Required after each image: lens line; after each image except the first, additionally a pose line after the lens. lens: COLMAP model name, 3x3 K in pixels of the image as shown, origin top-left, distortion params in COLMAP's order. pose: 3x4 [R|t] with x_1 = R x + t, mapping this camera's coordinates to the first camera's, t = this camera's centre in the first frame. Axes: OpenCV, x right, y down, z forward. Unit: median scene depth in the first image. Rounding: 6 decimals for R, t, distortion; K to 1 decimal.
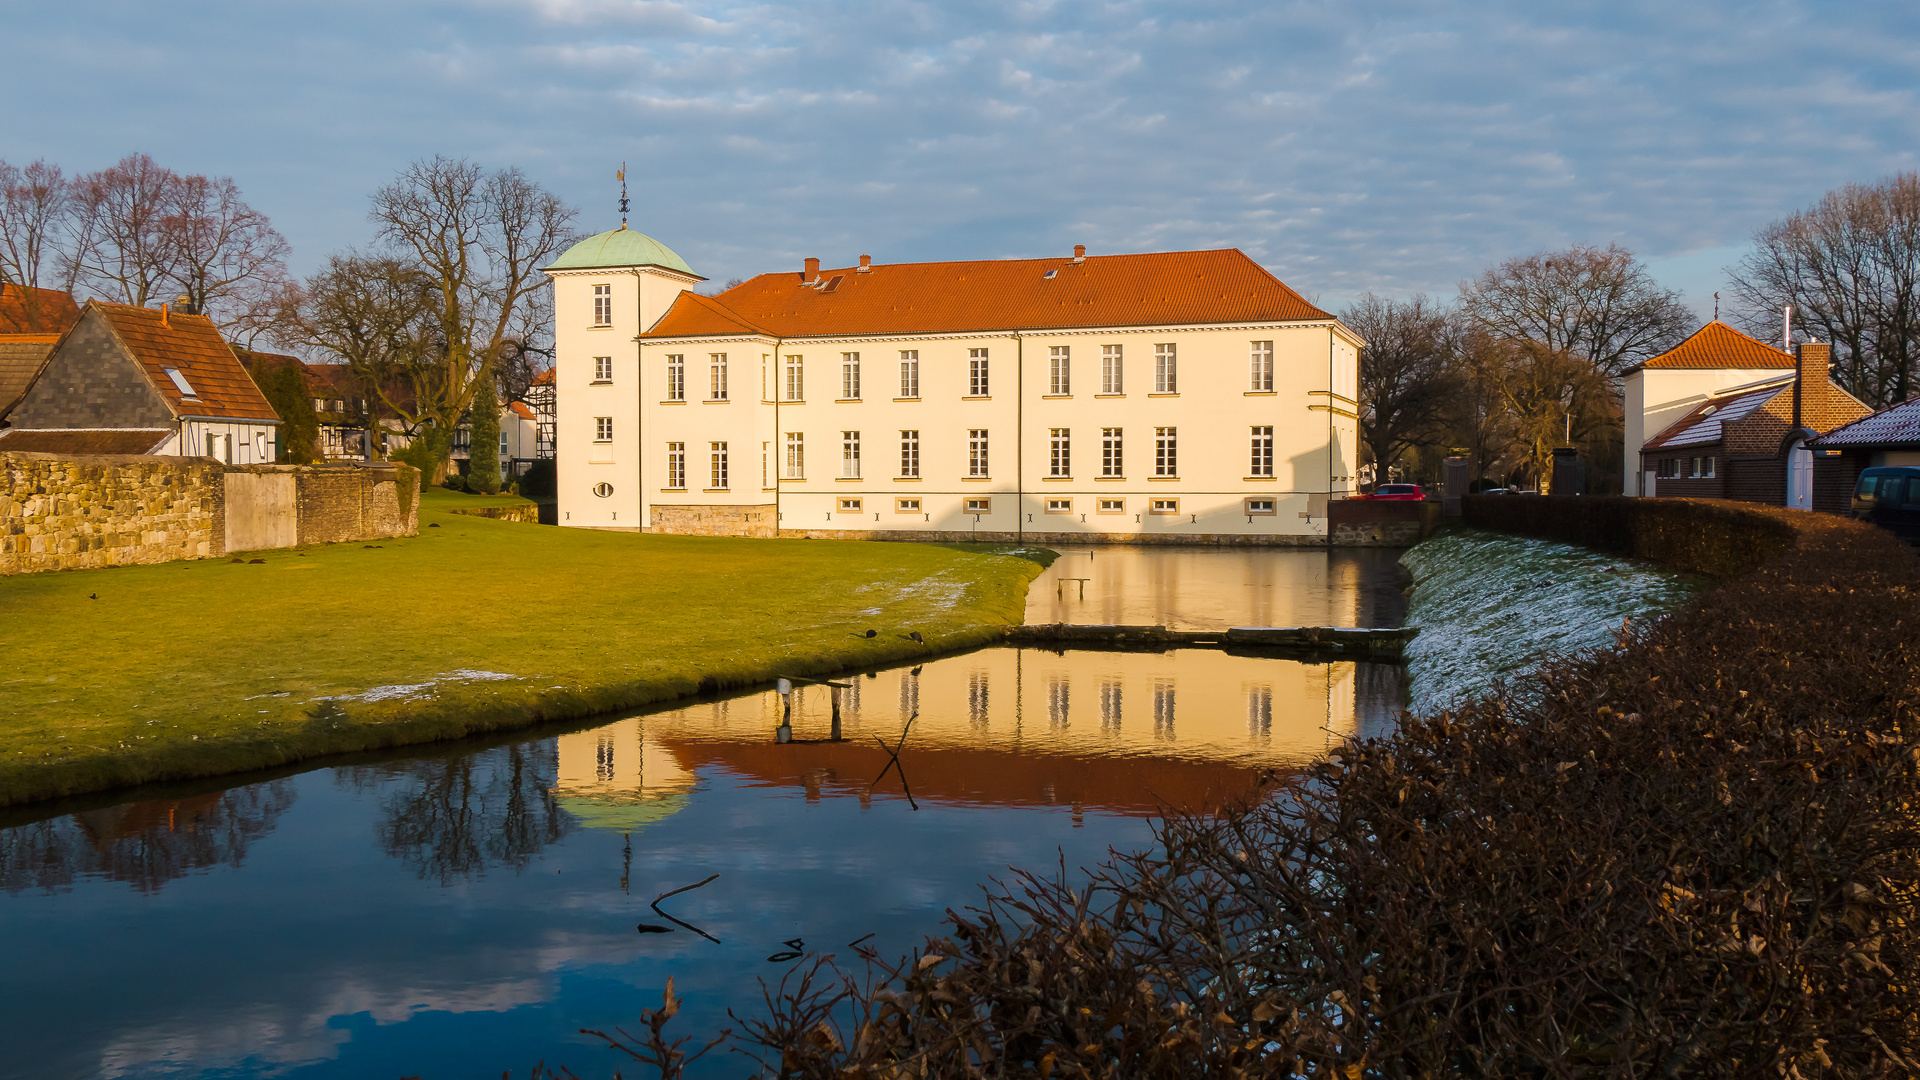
lens RADIAL K [[1694.3, 0, 961.5], [0, 1694.3, 544.8], [0, 0, 1]] dist [0.012002, 0.002630]
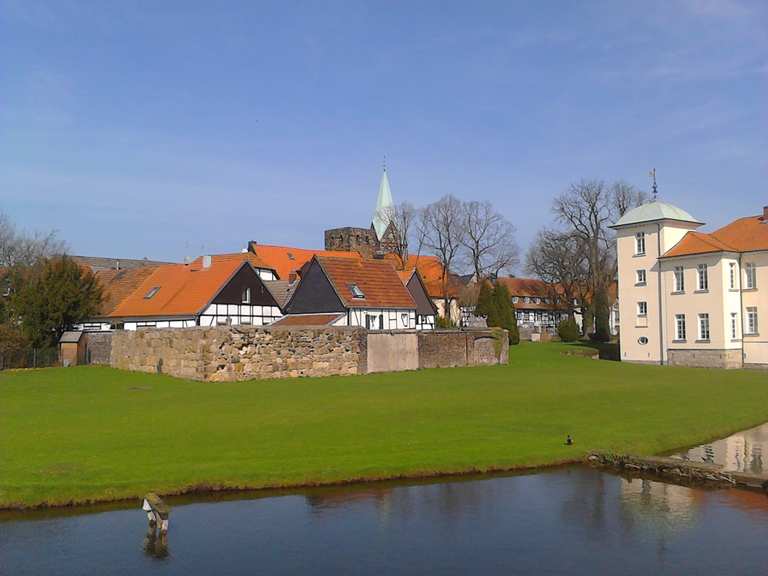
lens RADIAL K [[770.1, 0, 358.0], [0, 770.1, 292.6], [0, 0, 1]] dist [-0.018262, 0.000000]
pose [[0.763523, -0.038429, -0.644636, 0.098667], [-0.020626, 0.996267, -0.083822, -0.007694], [0.645451, 0.077296, 0.759880, 0.150621]]
